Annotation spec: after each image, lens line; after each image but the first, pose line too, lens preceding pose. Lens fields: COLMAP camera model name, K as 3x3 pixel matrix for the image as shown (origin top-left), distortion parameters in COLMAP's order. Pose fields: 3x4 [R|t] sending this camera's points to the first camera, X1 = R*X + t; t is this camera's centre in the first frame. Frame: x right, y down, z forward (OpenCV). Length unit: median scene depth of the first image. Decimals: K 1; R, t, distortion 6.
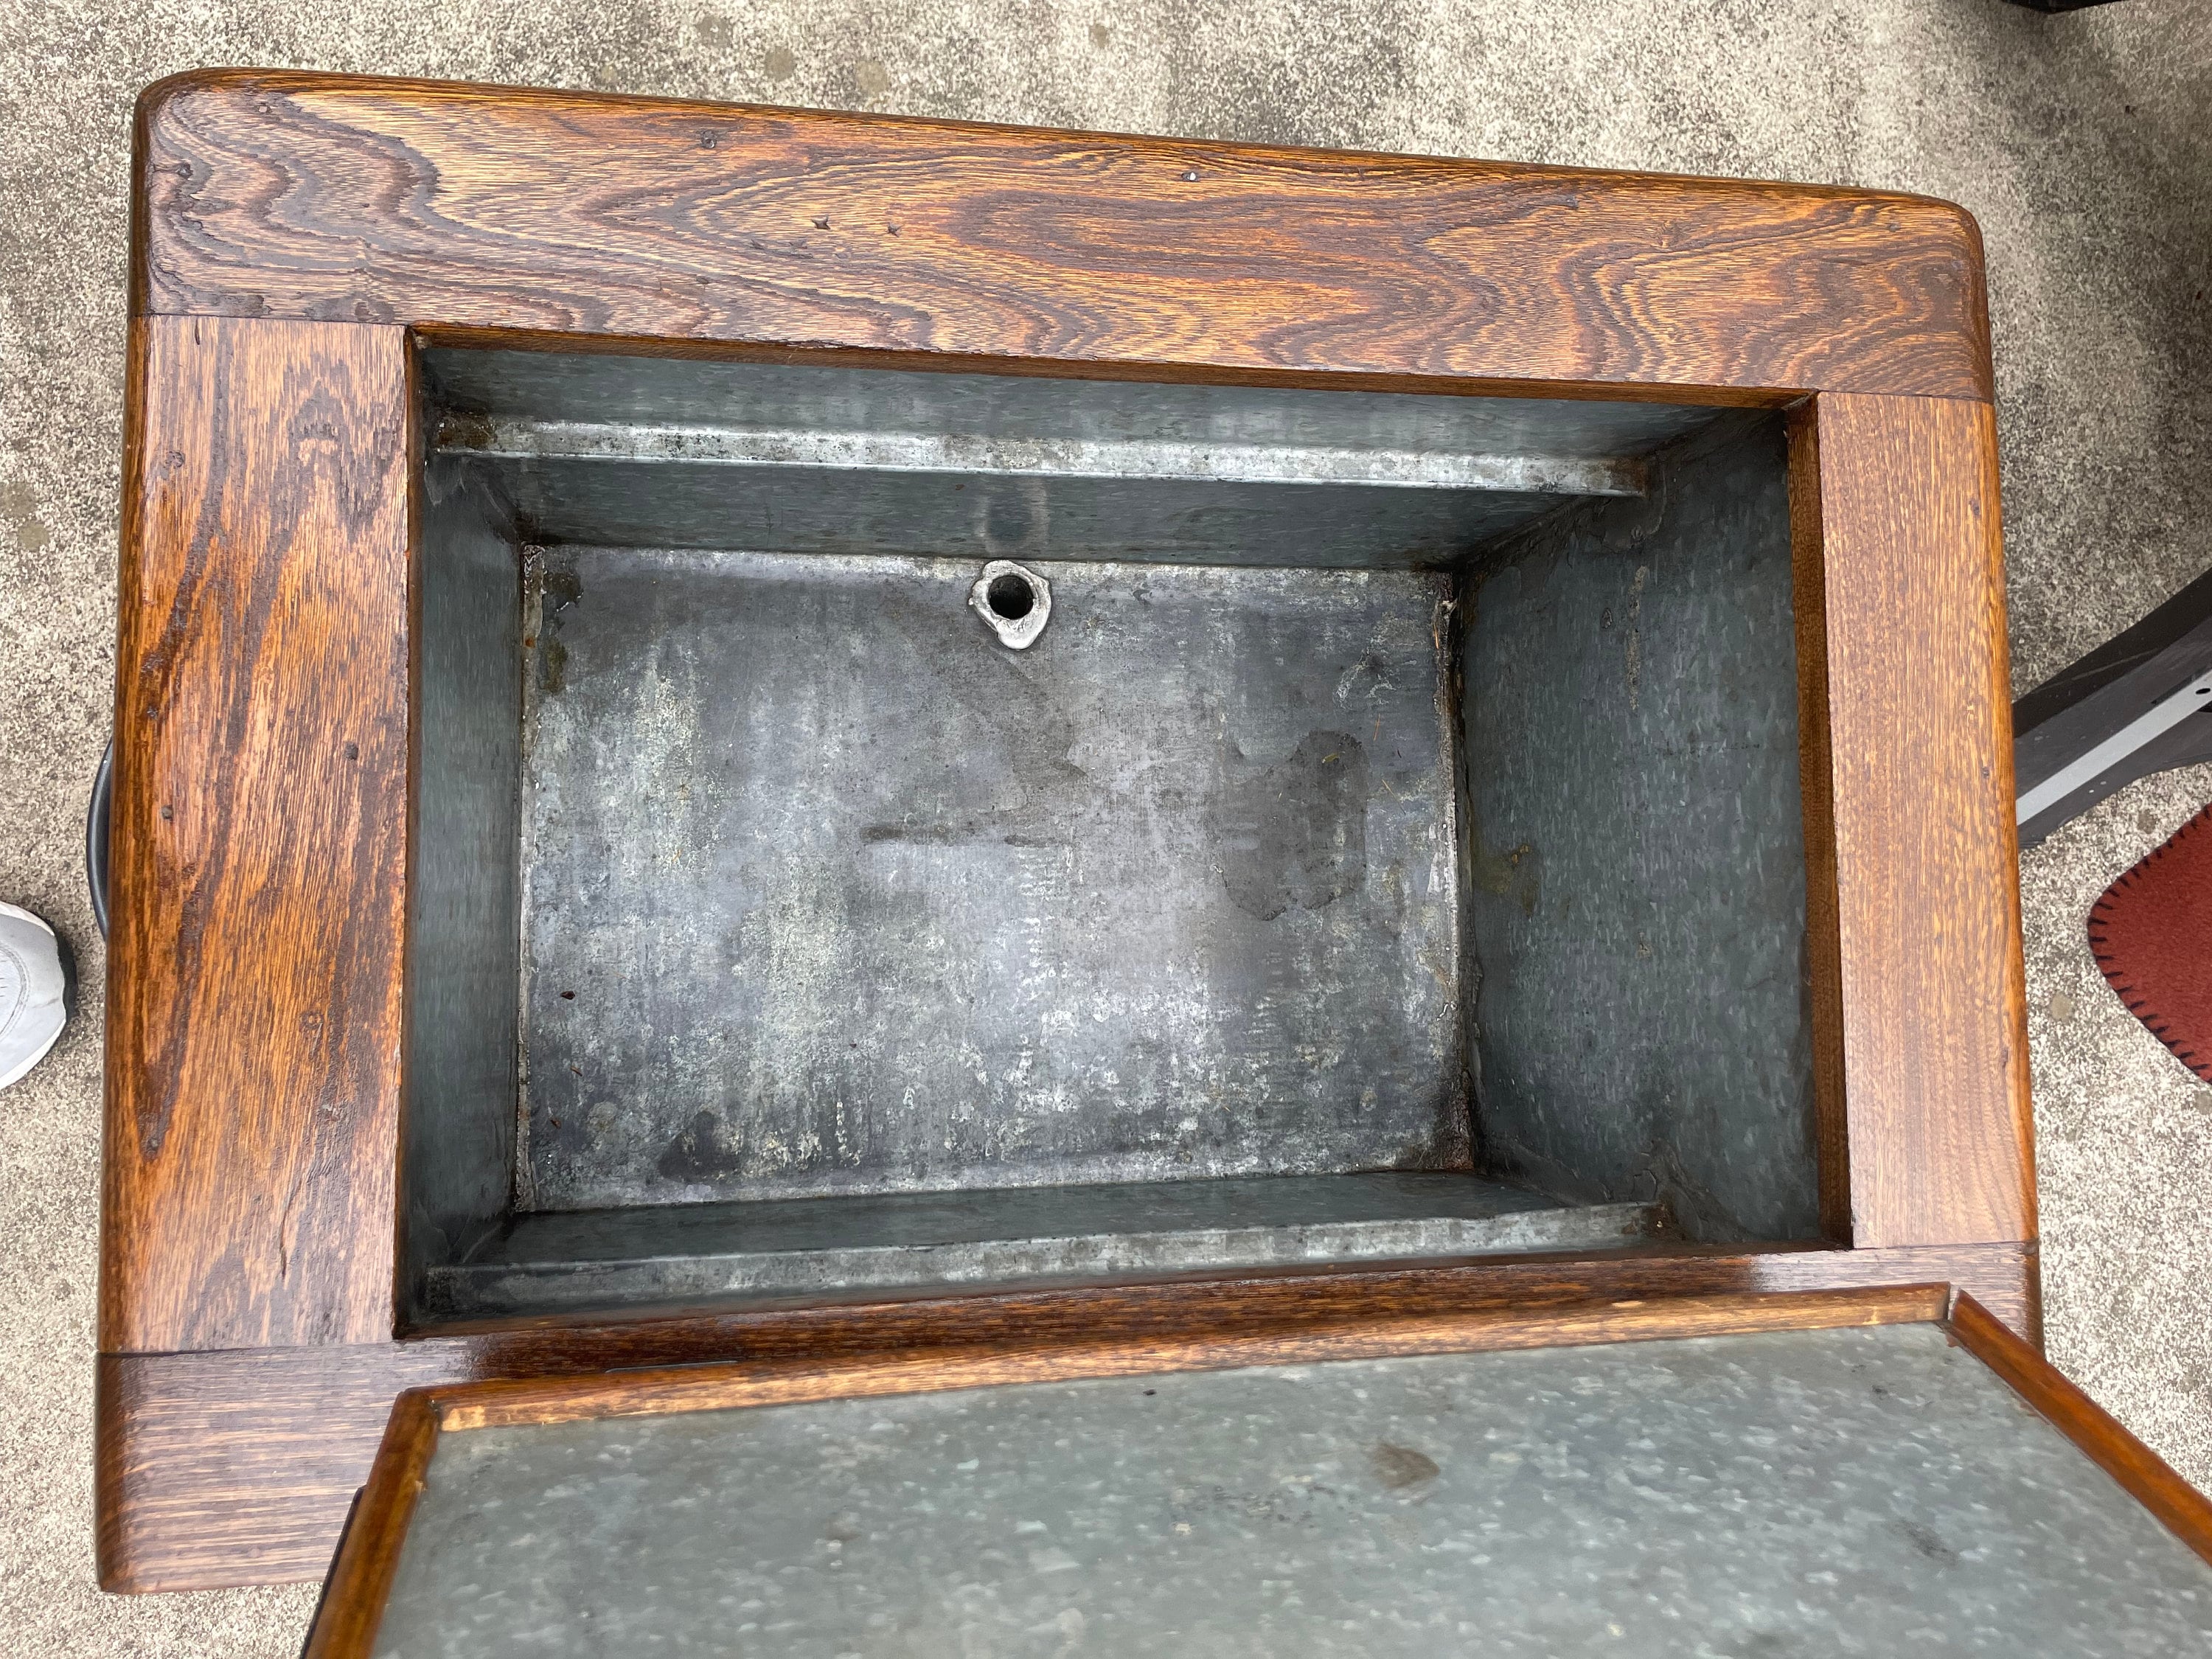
lens RADIAL K [[1680.9, 0, 1114.2], [0, 1680.9, 829.4], [0, 0, 1]] dist [0.082538, -0.108383]
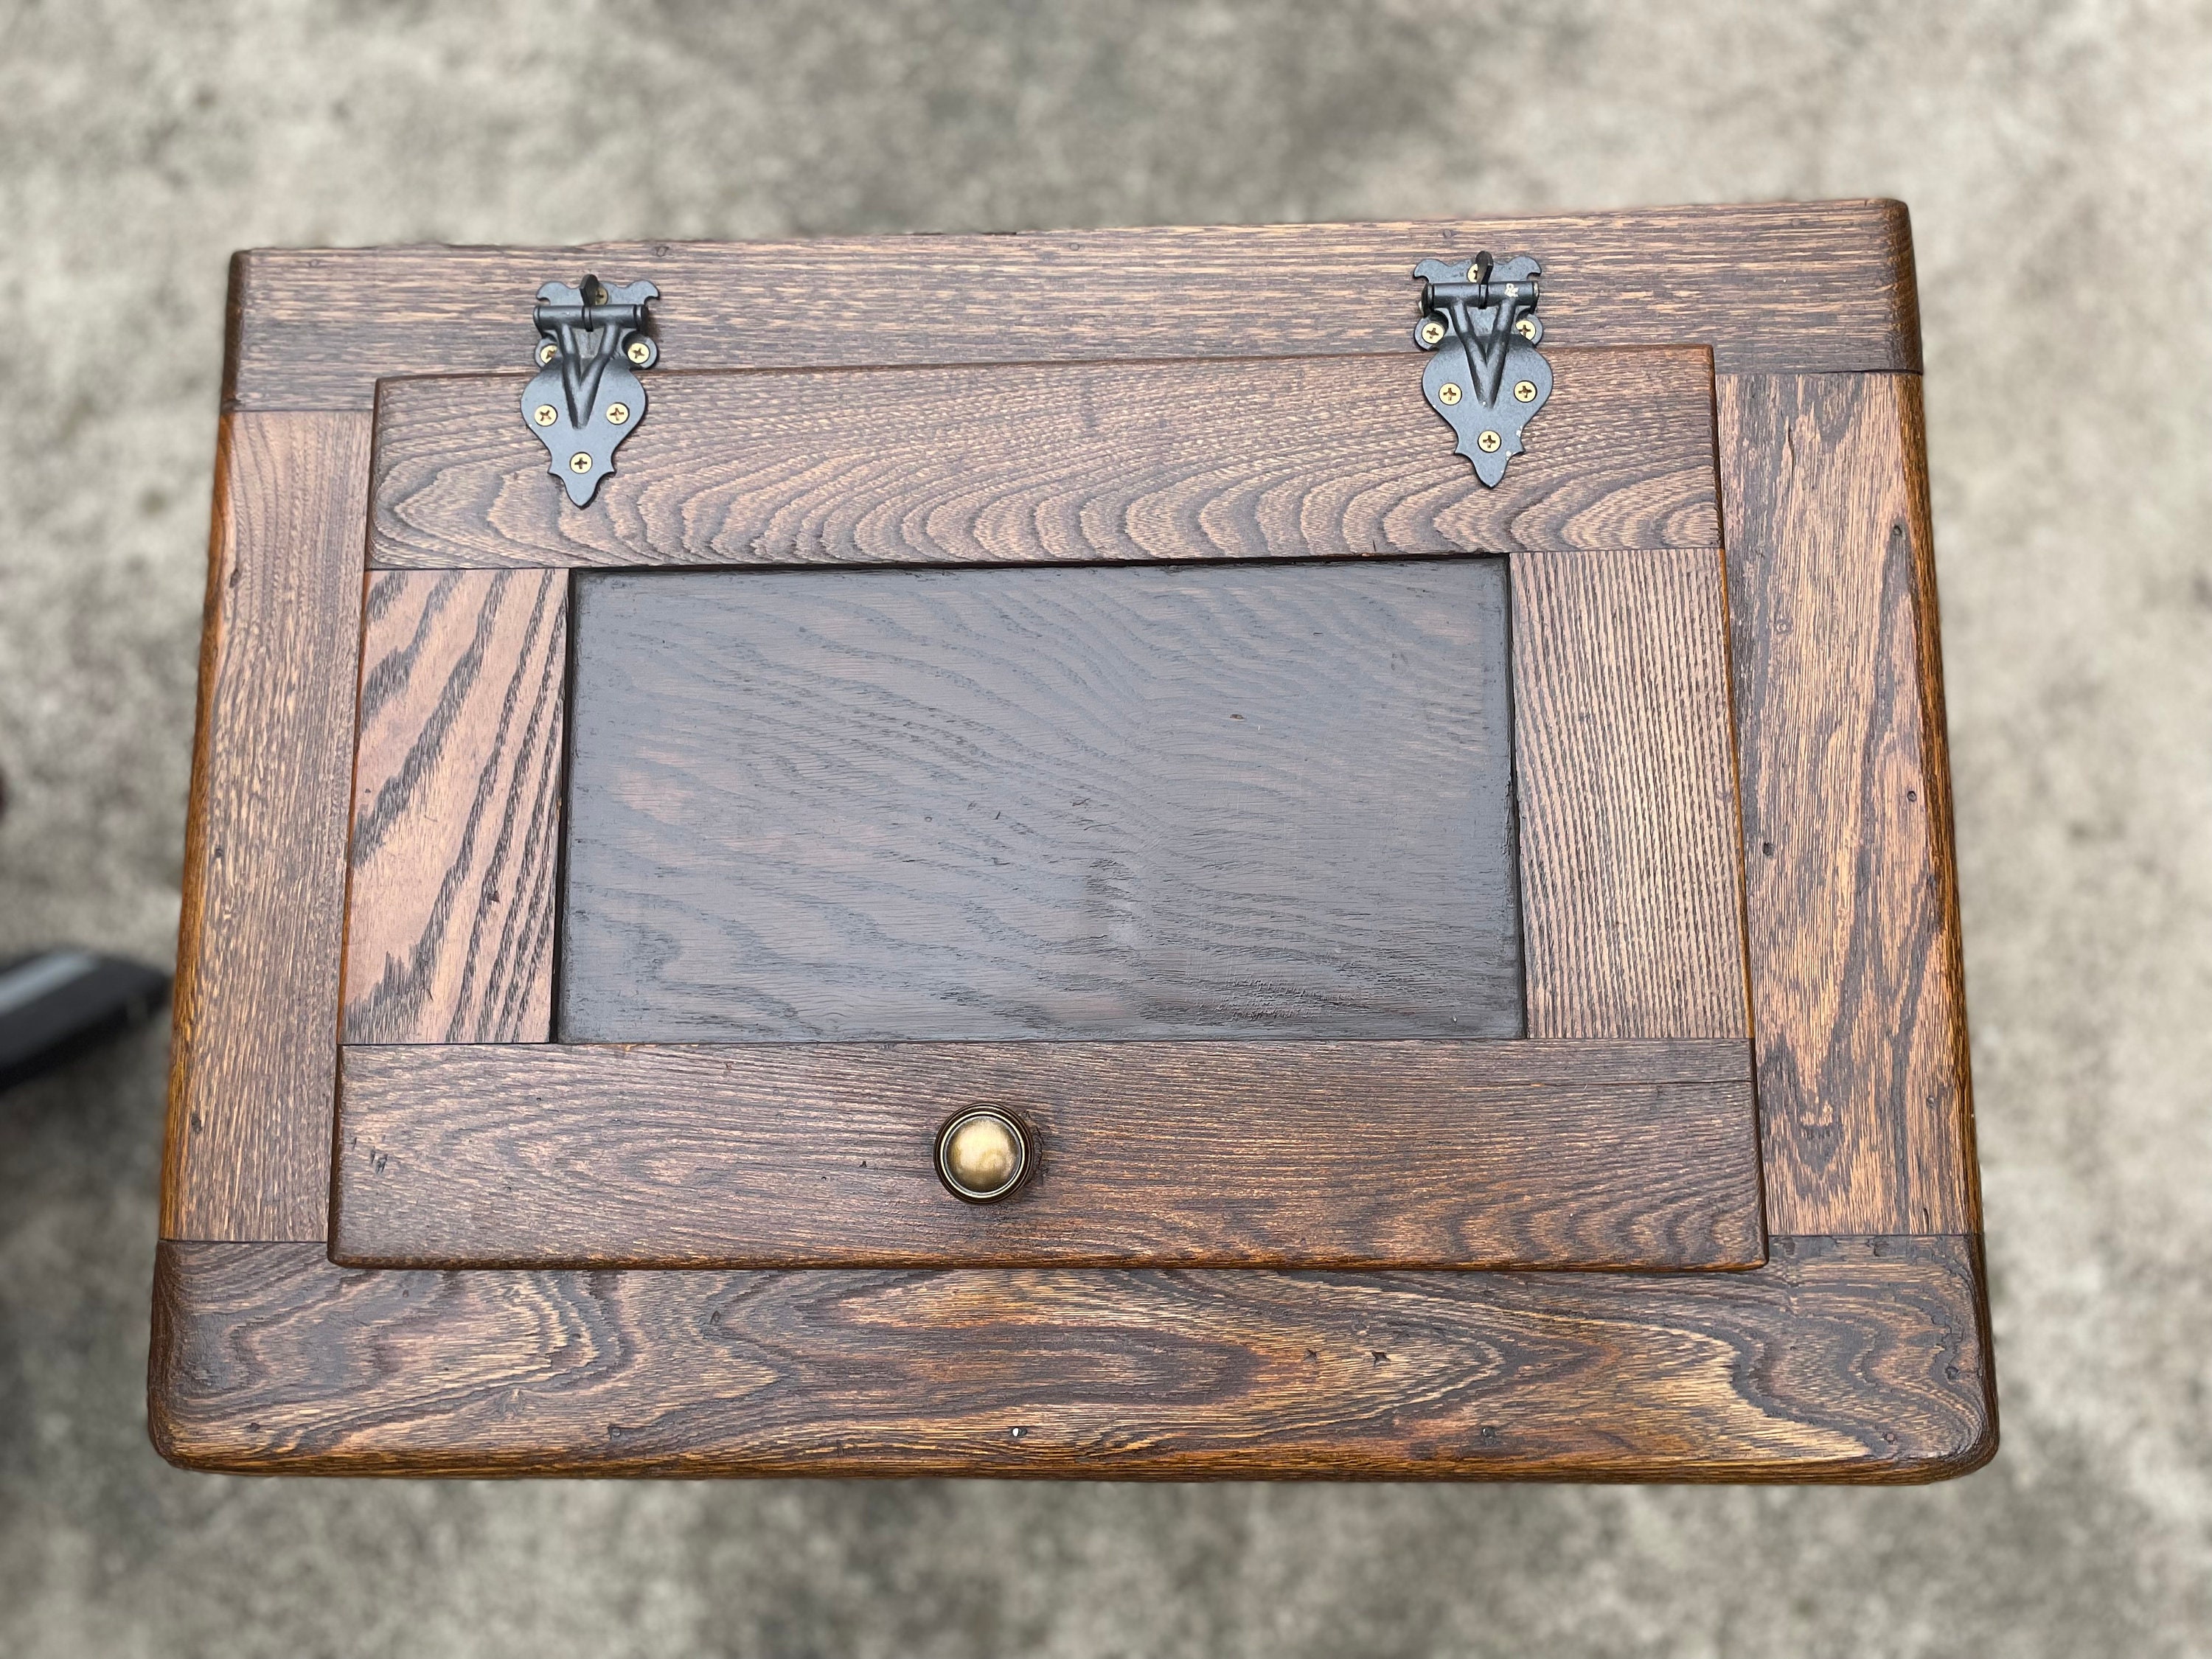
lens RADIAL K [[1680.9, 0, 1097.5], [0, 1680.9, 814.1], [0, 0, 1]] dist [0.082538, -0.108383]
pose [[-0.988926, -0.034570, -0.144328, 0.163506], [0.003115, -0.977113, 0.212697, -0.251797], [-0.148377, 0.209892, 0.966400, -0.058222]]
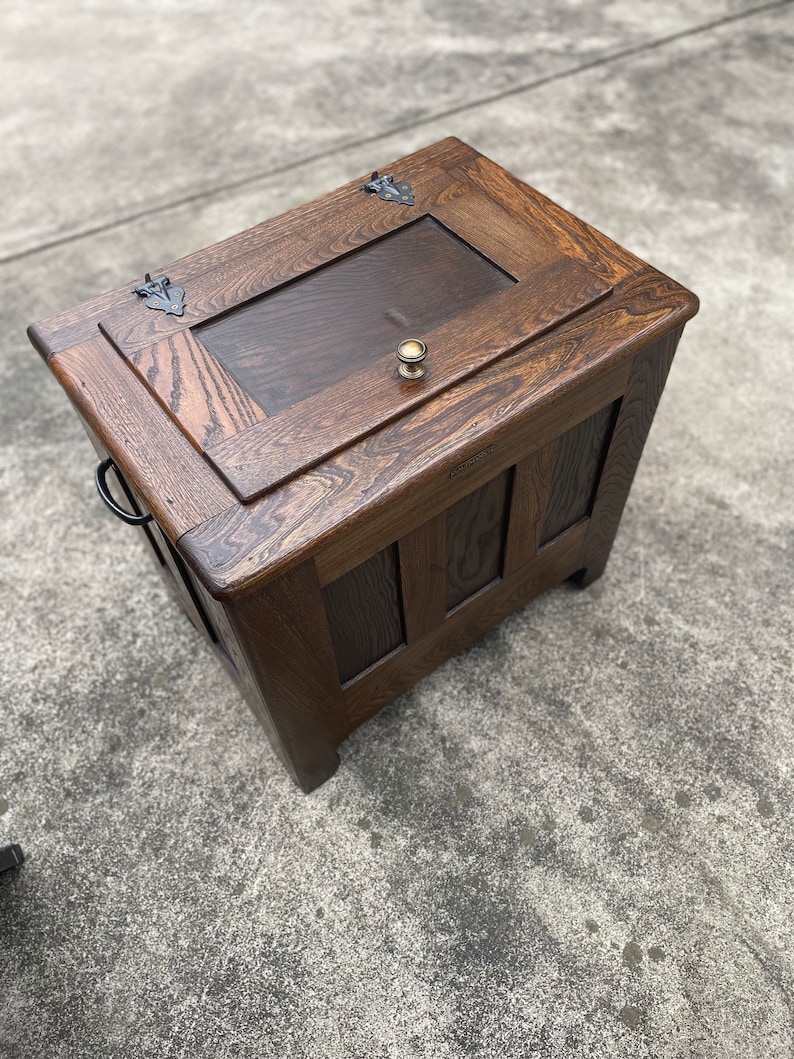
lens RADIAL K [[804.7, 0, 396.7], [0, 804.7, 522.4], [0, 0, 1]] dist [0.082538, -0.108383]
pose [[-0.804570, 0.367505, -0.466484, 0.929175], [-0.588749, -0.596438, 0.545560, -1.241694], [-0.077733, 0.713583, 0.696245, 0.146833]]
